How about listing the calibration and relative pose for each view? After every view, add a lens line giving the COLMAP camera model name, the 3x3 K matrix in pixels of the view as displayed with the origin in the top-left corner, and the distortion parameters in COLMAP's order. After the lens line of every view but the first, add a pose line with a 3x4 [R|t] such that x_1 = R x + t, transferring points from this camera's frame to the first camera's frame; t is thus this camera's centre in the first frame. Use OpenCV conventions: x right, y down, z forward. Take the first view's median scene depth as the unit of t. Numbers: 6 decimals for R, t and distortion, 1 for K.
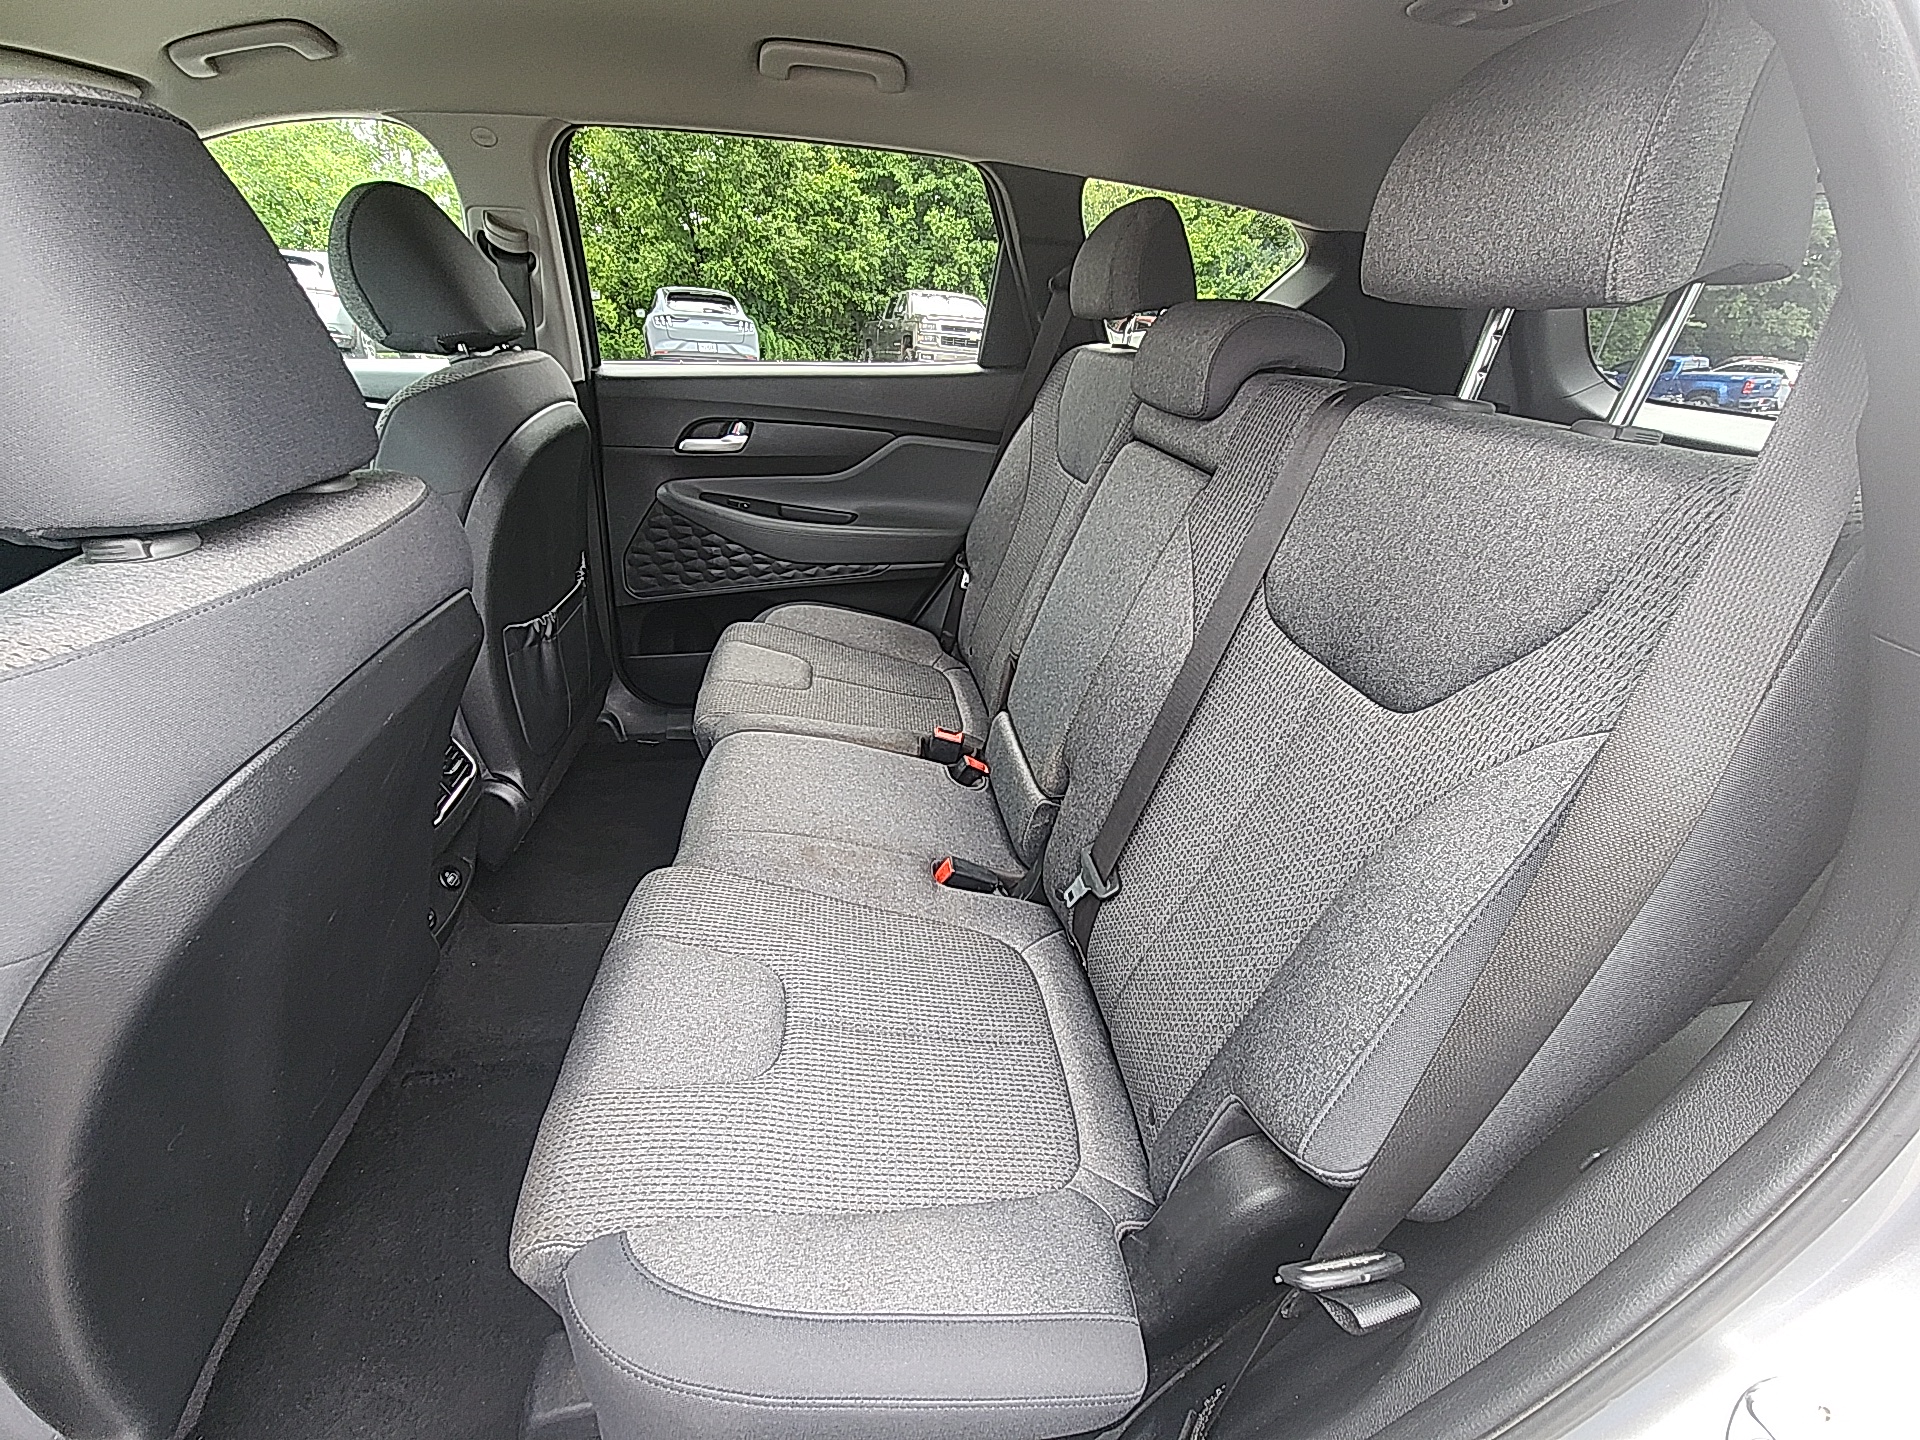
lens RADIAL K [[773.3, 0, 959.9], [0, 773.3, 708.1], [0, 0, 1]] dist [0.015527, -0.010843]
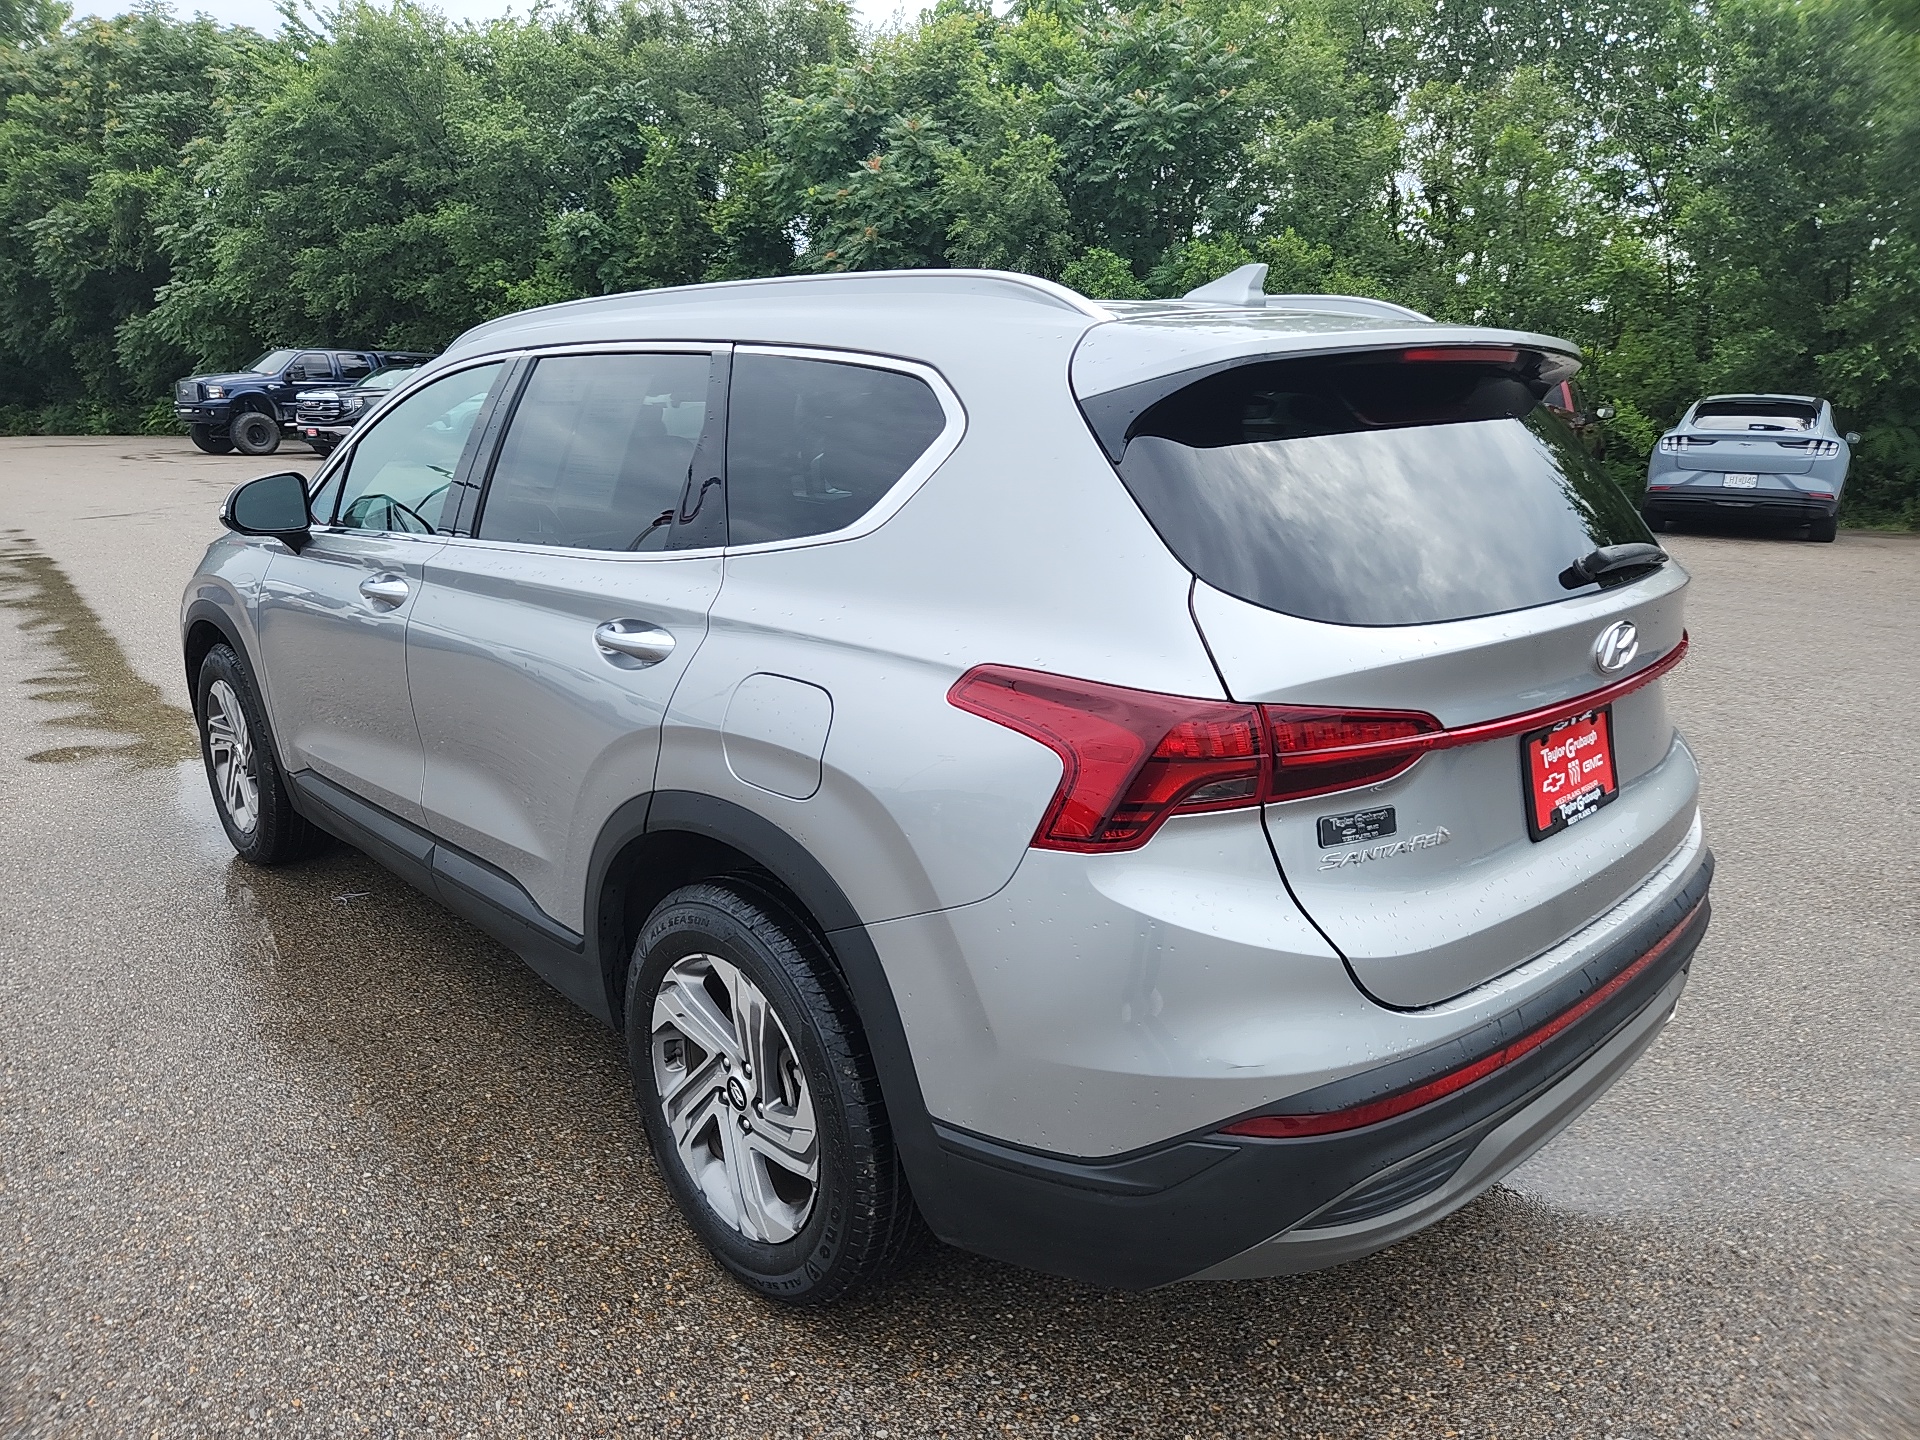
lens RADIAL K [[1288.0, 0, 934.7], [0, 1288.0, 721.9], [0, 0, 1]] dist [0.080164, -0.067361]
pose [[0.571968, 0.149952, -0.806453, 0.148967], [-0.346117, 0.935460, -0.071540, 0.018058], [0.743677, 0.320046, 0.586954, -0.041651]]
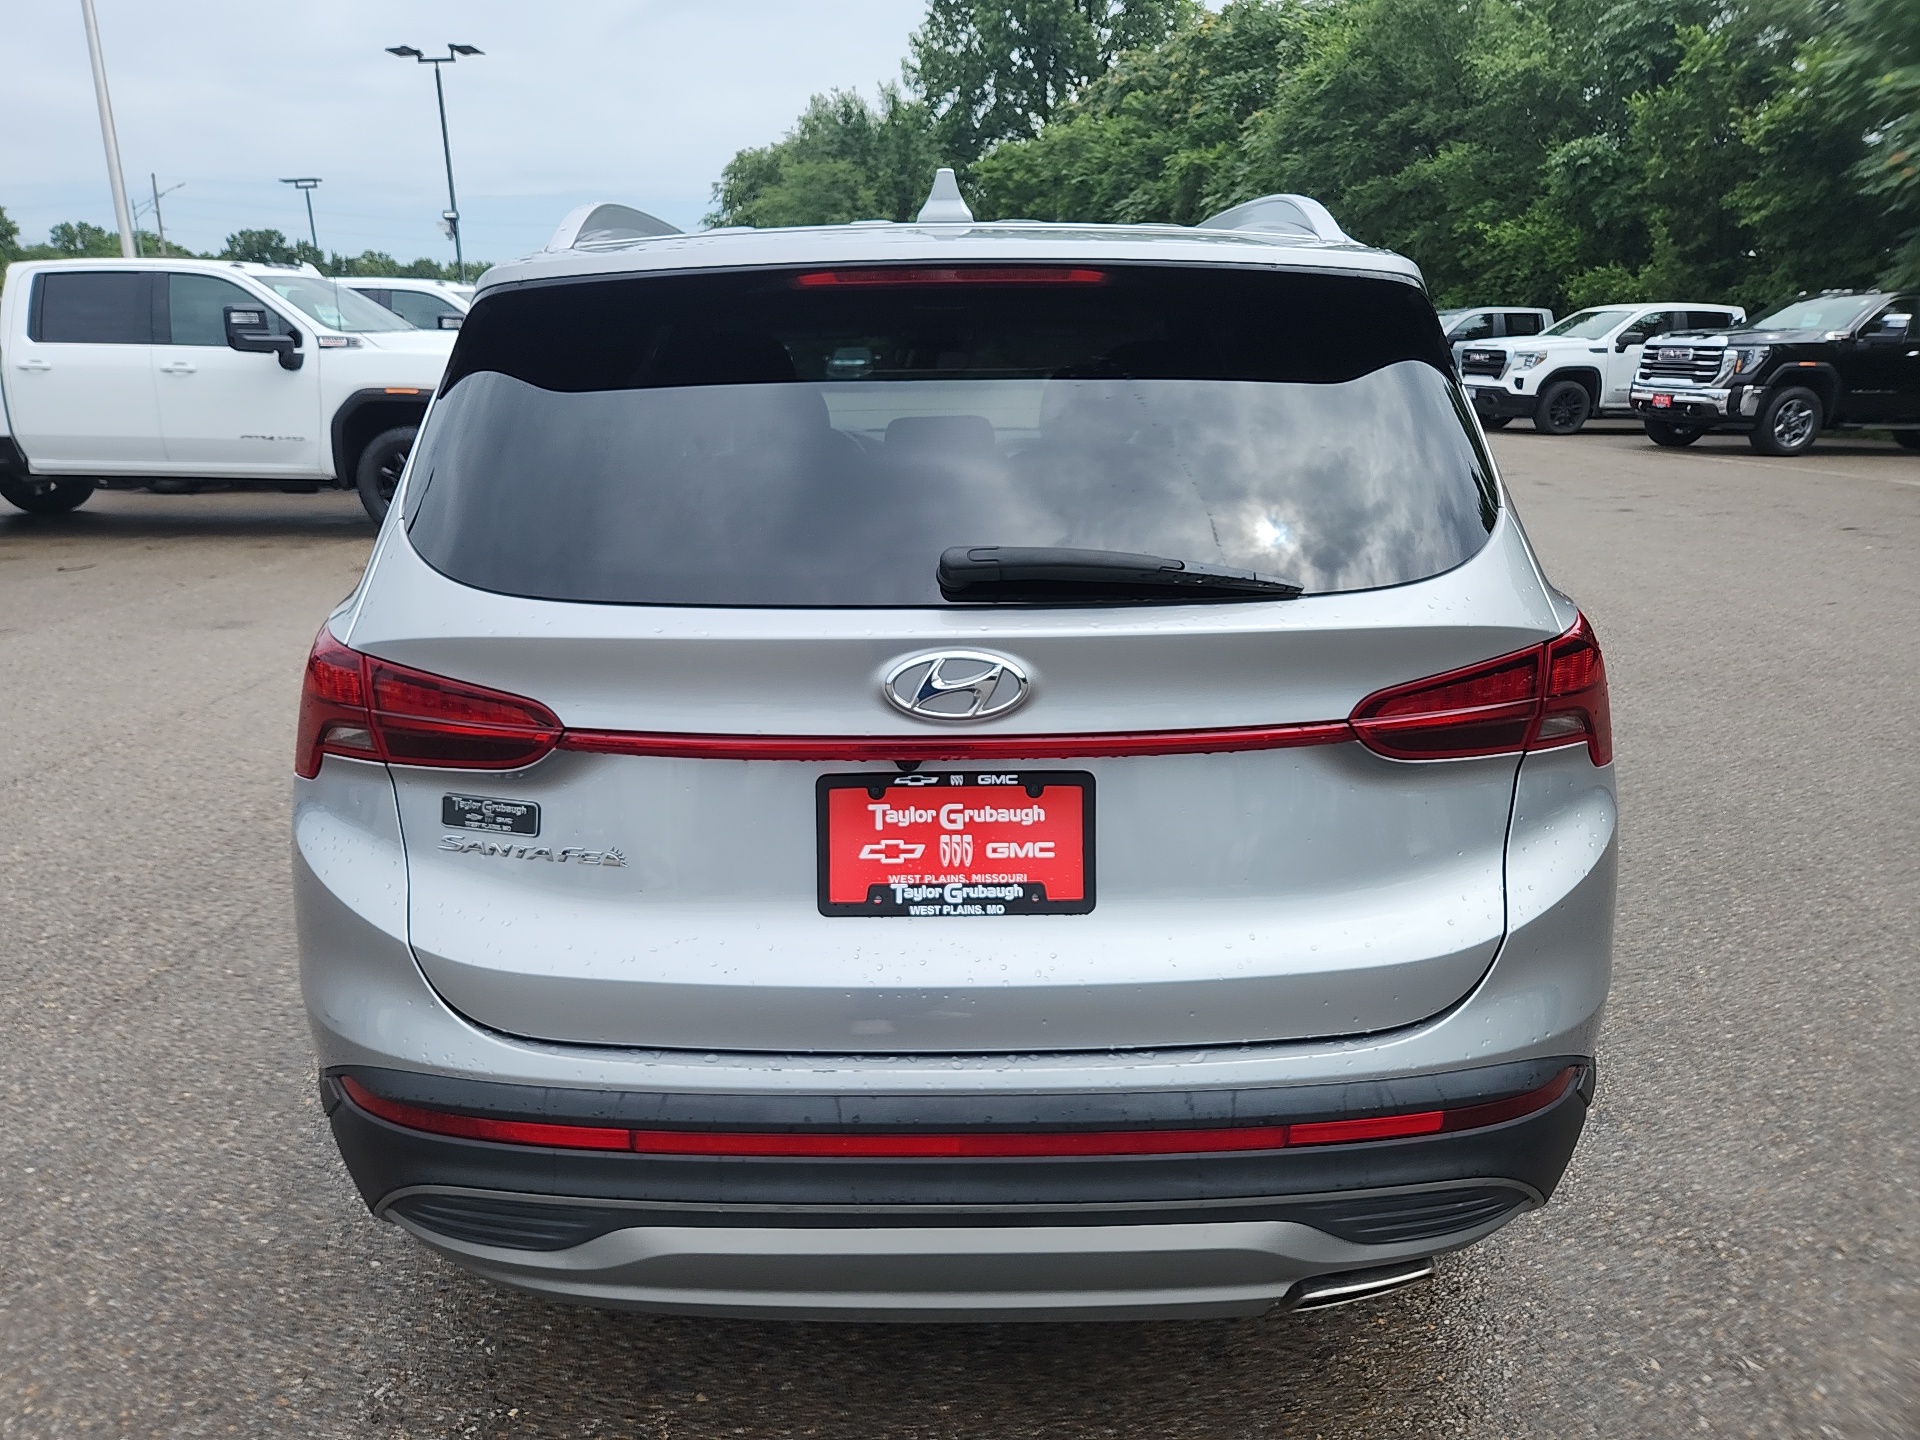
lens RADIAL K [[1288.0, 0, 929.0], [0, 1288.0, 721.3], [0, 0, 1]] dist [0.080164, -0.067361]
pose [[-0.139545, 0.223414, -0.964683, 0.160568], [-0.453594, 0.851570, 0.262832, -0.035568], [0.880215, 0.474252, -0.017493, 0.068381]]
